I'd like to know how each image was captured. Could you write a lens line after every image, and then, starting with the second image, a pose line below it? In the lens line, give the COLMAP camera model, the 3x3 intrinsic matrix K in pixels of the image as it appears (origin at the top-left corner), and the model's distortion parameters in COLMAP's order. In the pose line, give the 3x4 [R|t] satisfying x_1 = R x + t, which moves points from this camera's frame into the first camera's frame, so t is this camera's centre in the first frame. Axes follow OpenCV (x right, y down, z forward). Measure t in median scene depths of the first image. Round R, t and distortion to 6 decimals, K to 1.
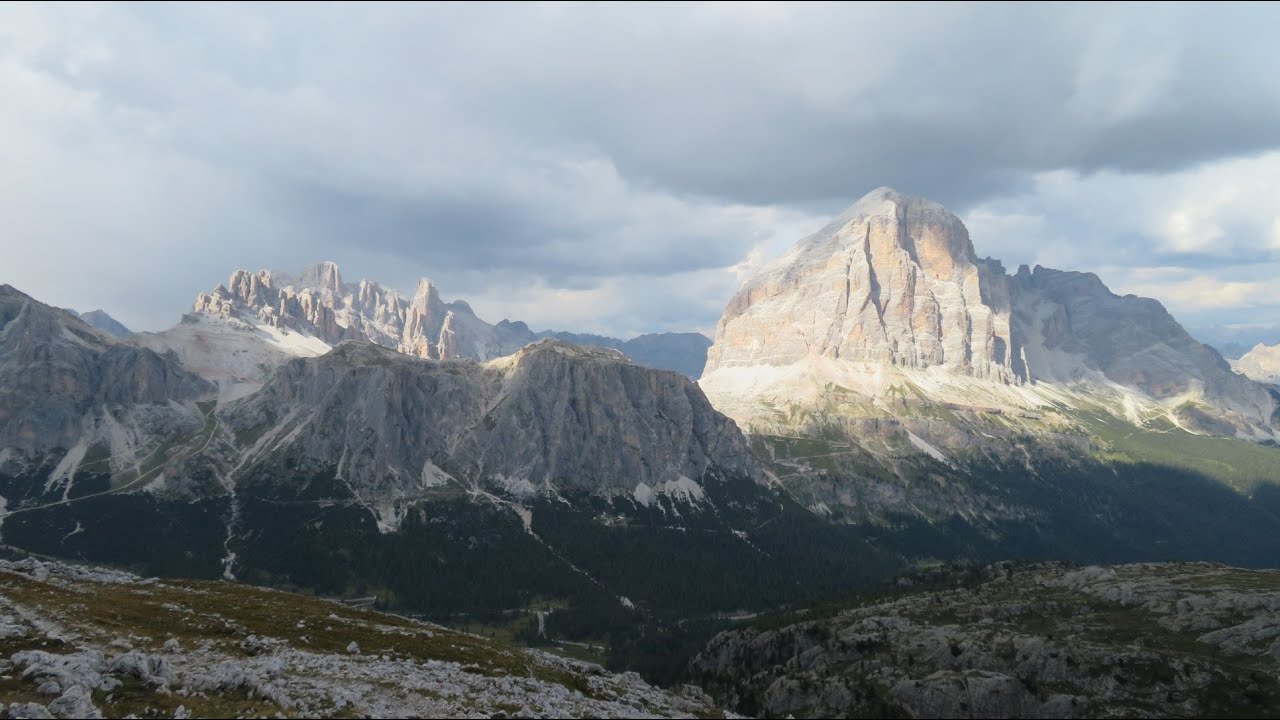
lens RADIAL K [[913.4, 0, 640.0], [0, 913.4, 360.0], [0, 0, 1]] dist [-0.006229, -0.004521]
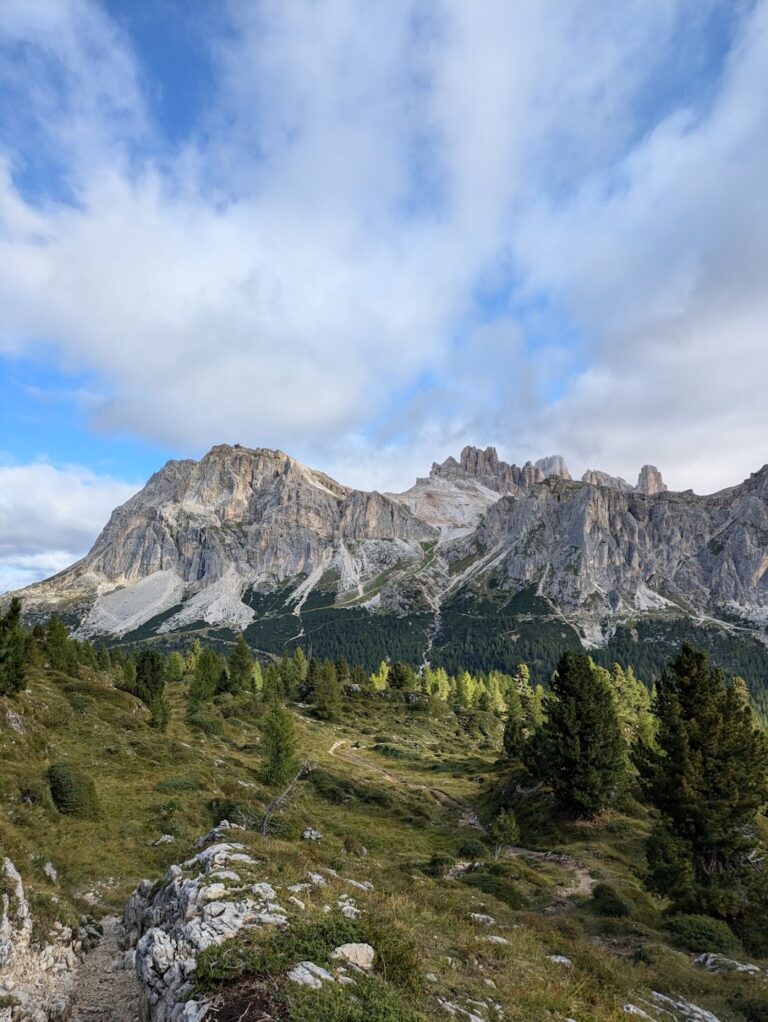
lens RADIAL K [[778.2, 0, 384.0], [0, 778.2, 511.0], [0, 0, 1]] dist [0.054805, -0.000406]
pose [[0.842016, -0.069163, -0.535001, -0.034079], [0.019603, 0.995015, -0.097780, 0.113171], [0.539097, 0.071845, 0.839174, 0.237173]]
